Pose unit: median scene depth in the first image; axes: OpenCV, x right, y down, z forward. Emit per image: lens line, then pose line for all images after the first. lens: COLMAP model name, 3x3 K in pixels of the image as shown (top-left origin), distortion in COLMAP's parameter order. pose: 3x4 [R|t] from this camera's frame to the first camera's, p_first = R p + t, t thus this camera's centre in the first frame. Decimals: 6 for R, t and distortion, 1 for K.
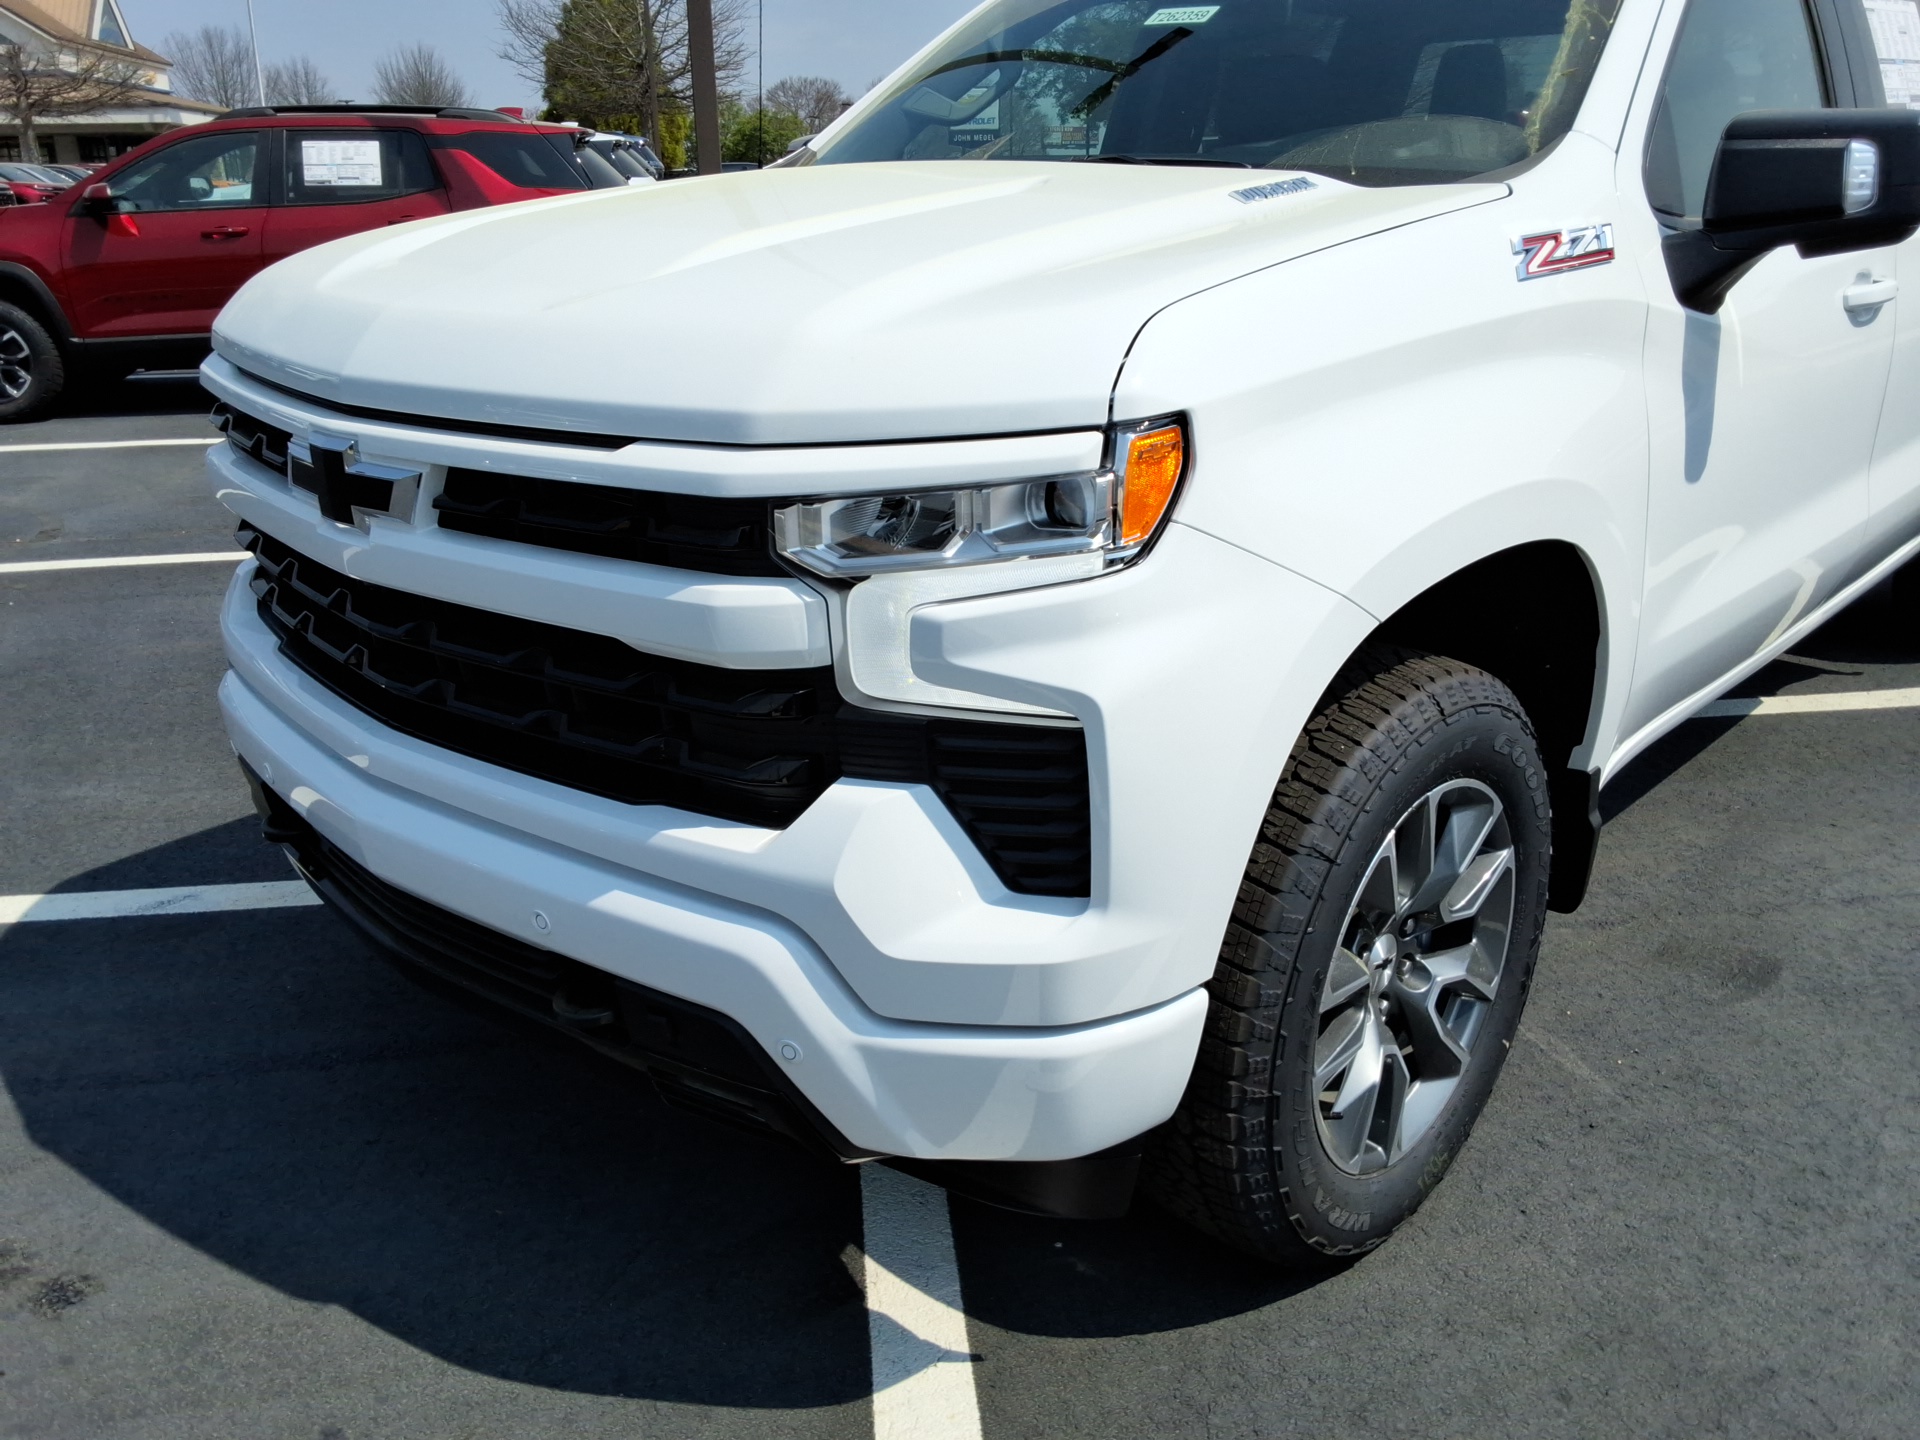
lens RADIAL K [[1533.3, 0, 977.2], [0, 1533.3, 706.7], [0, 0, 1]] dist [0.125585, -0.202847]
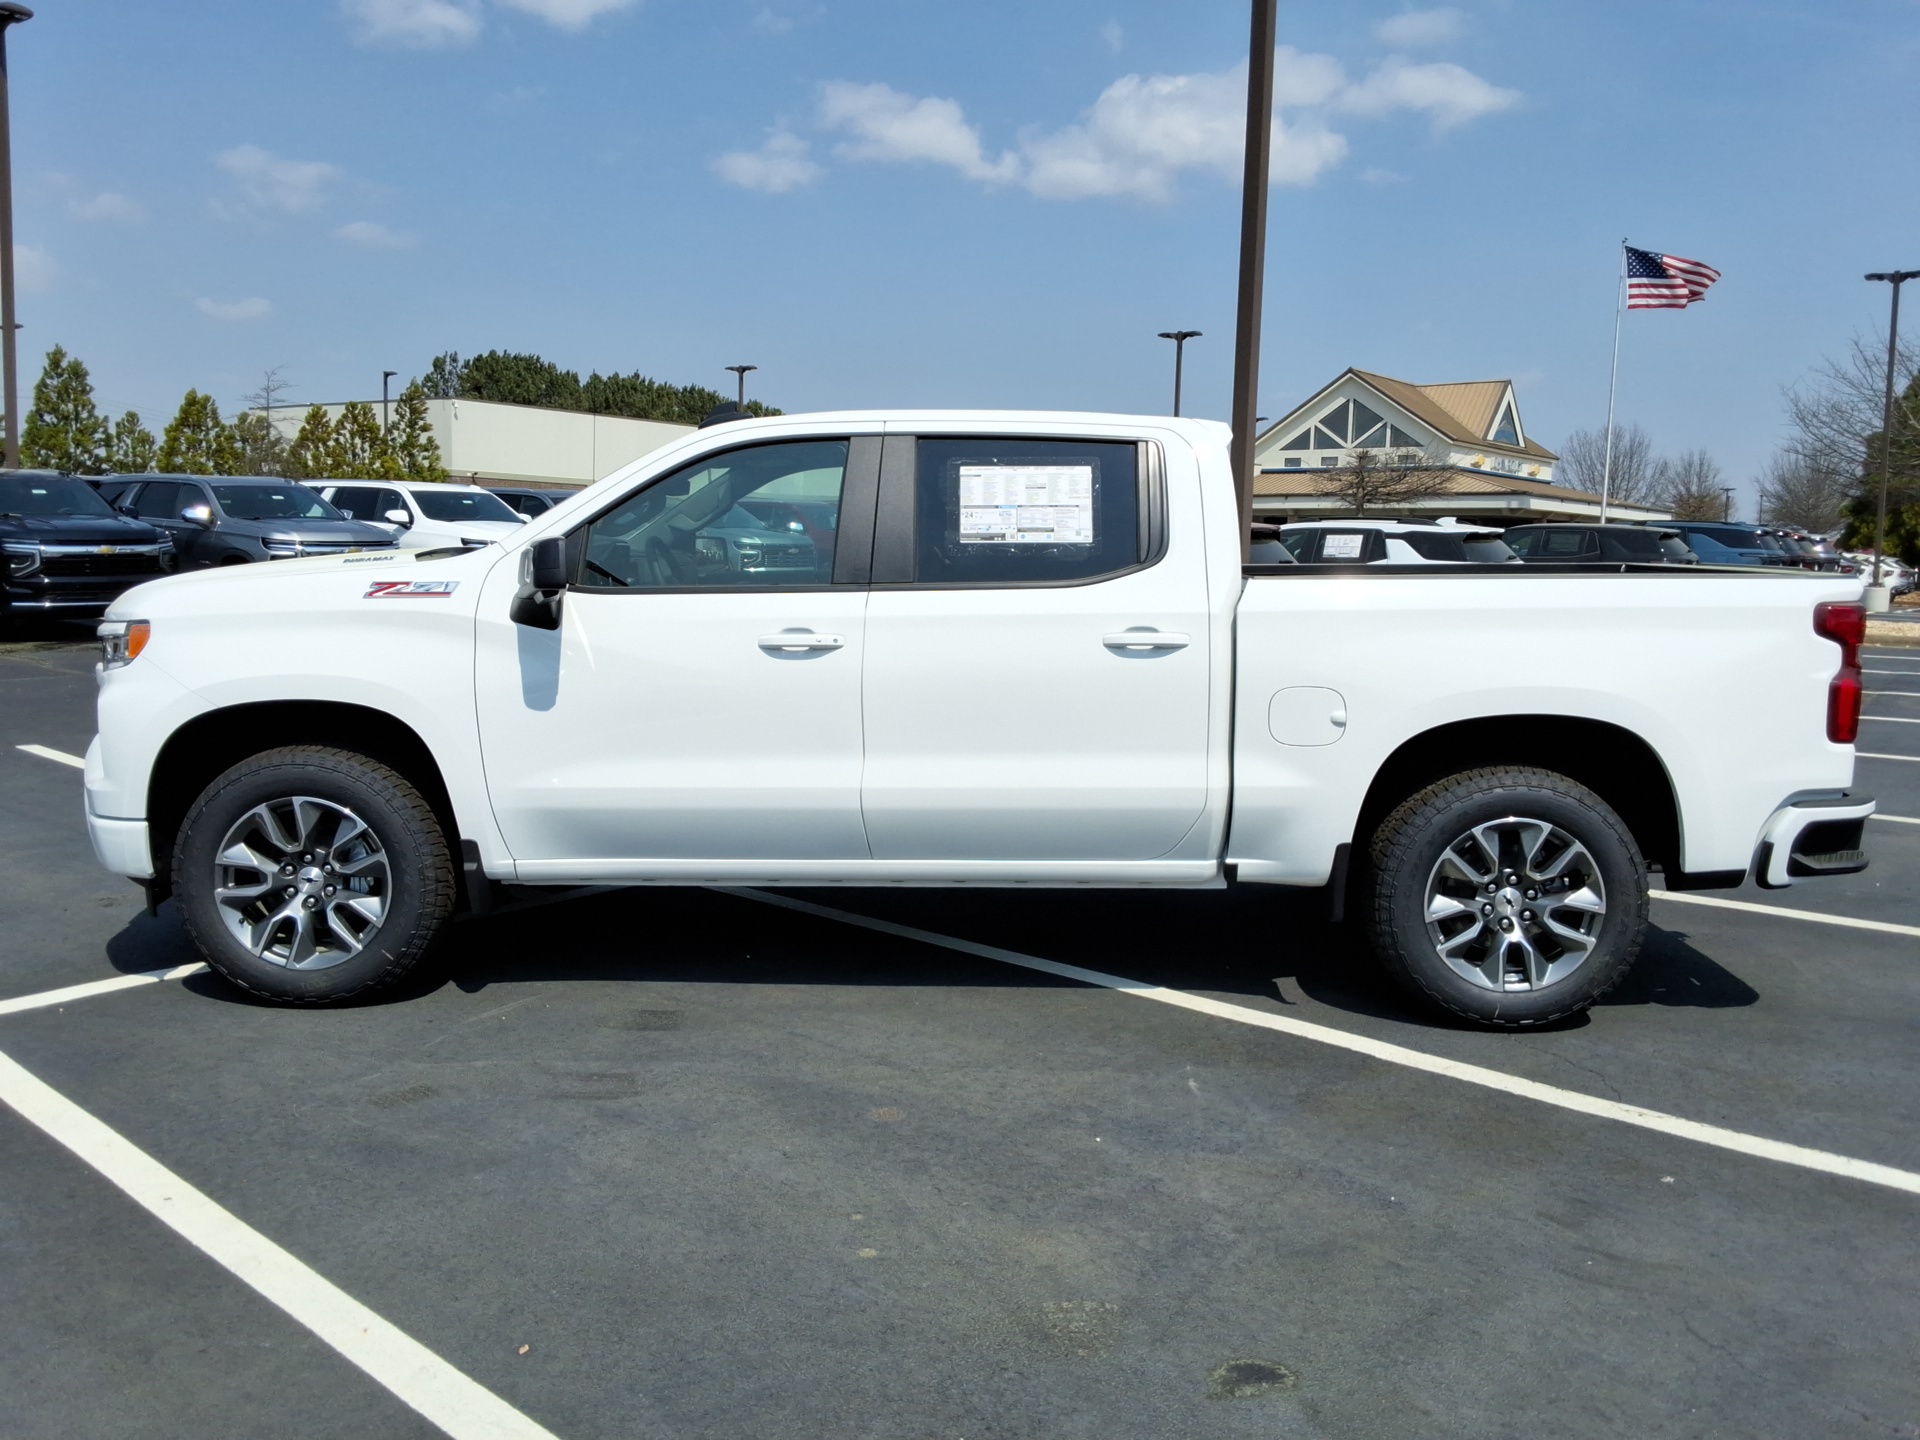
lens RADIAL K [[1533.3, 0, 977.2], [0, 1533.3, 706.7], [0, 0, 1]] dist [0.125585, -0.202847]
pose [[0.667798, 0.104034, -0.737036, 2.607598], [-0.269658, 0.956735, -0.109282, -0.094532], [0.693779, 0.271726, 0.666960, 0.074689]]
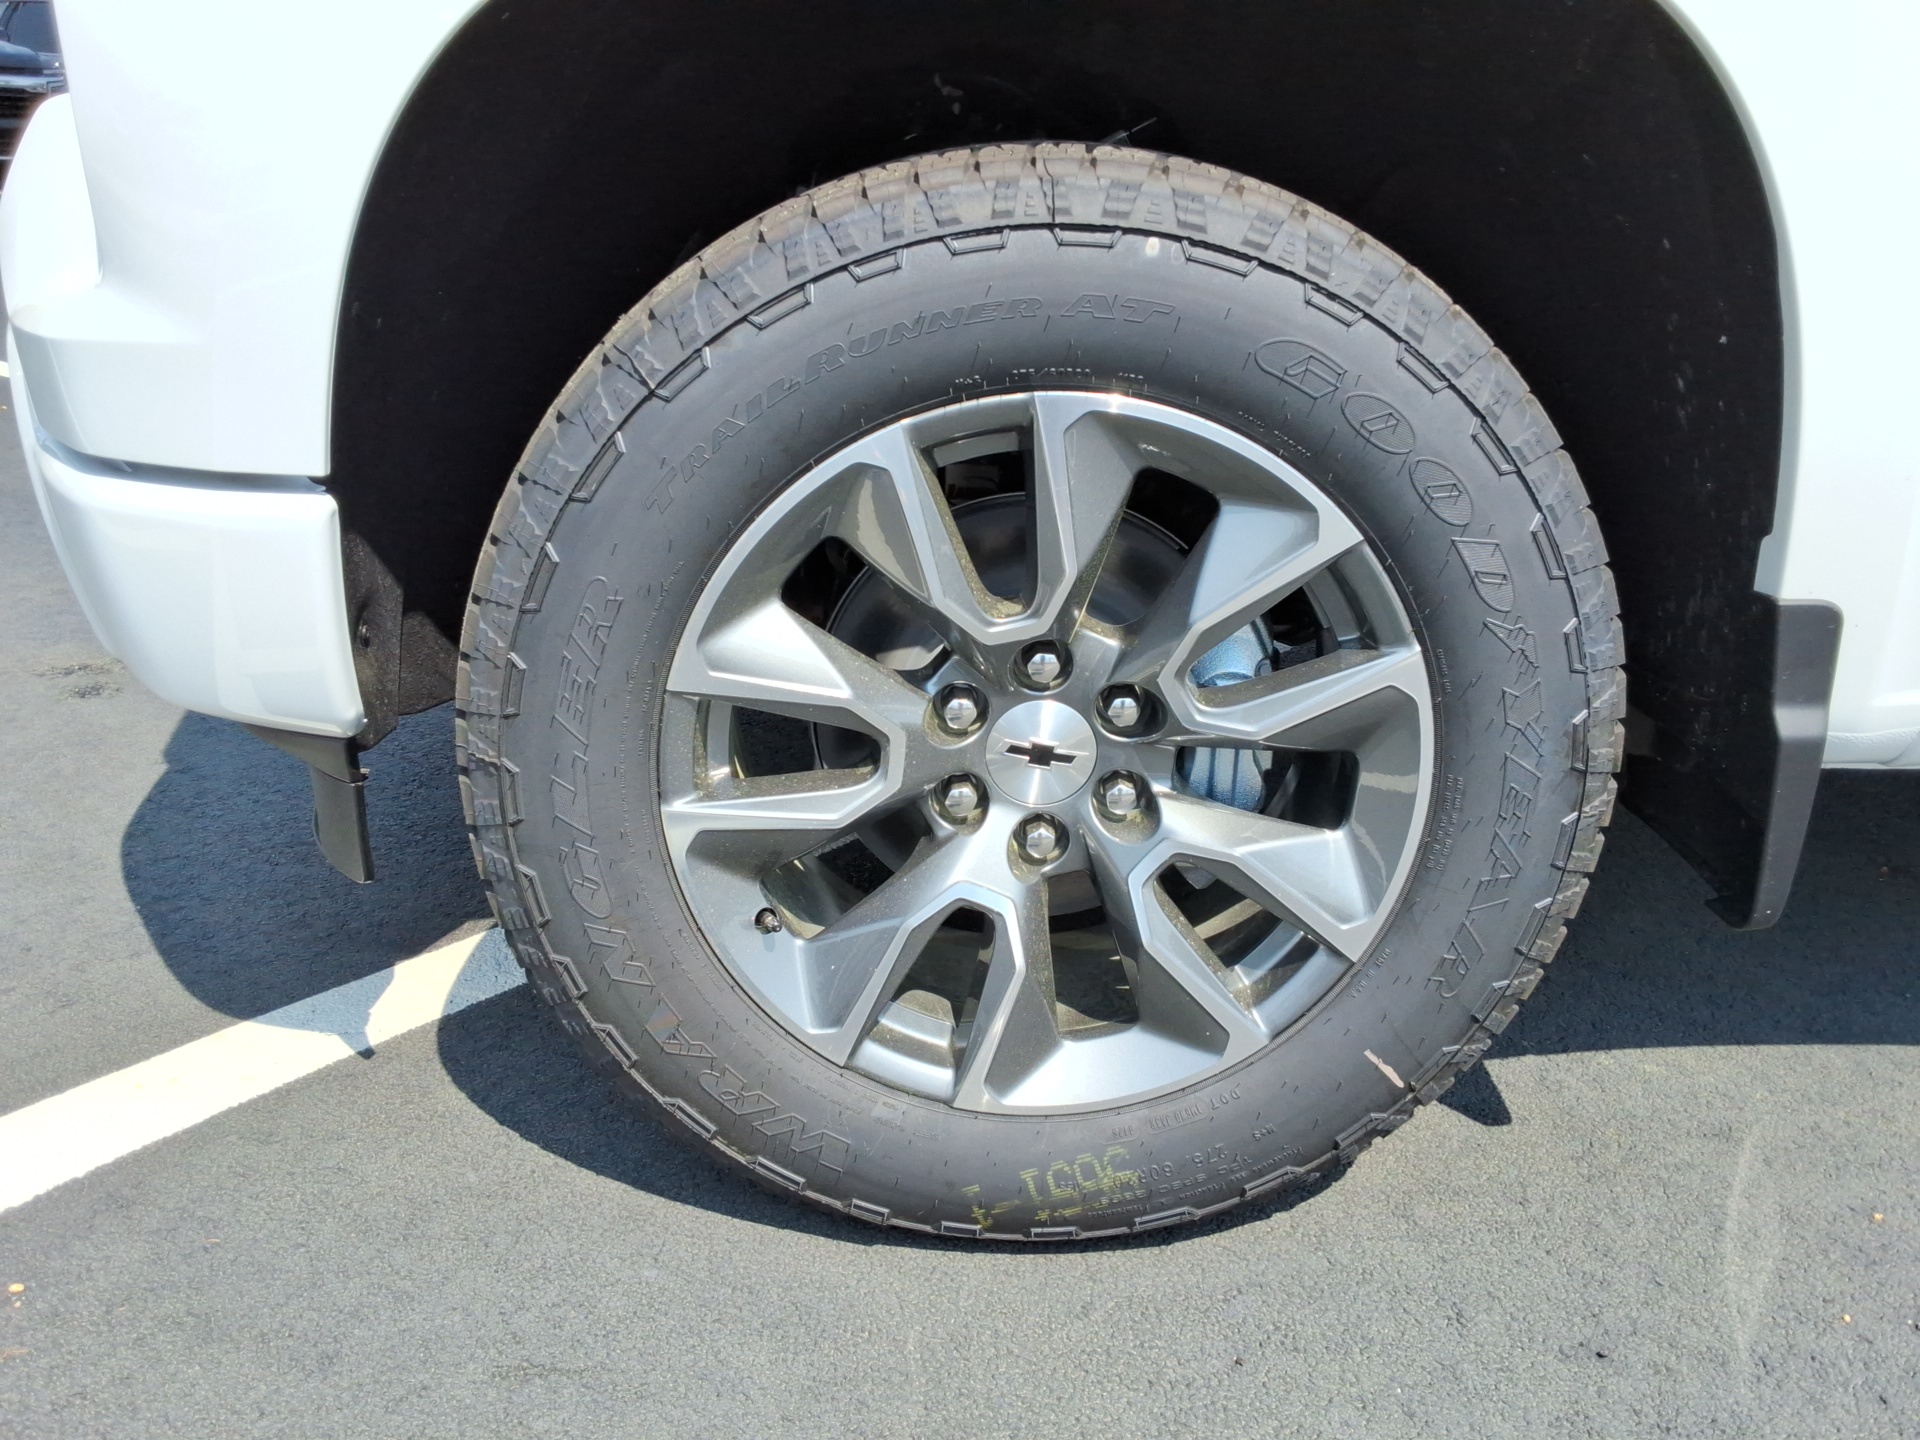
lens RADIAL K [[1533.3, 0, 977.2], [0, 1533.3, 706.7], [0, 0, 1]] dist [0.125585, -0.202847]
pose [[0.698798, 0.271020, -0.661989, 0.601634], [-0.283995, 0.954499, 0.090988, 0.107299], [0.656528, 0.124419, 0.743970, 0.582283]]
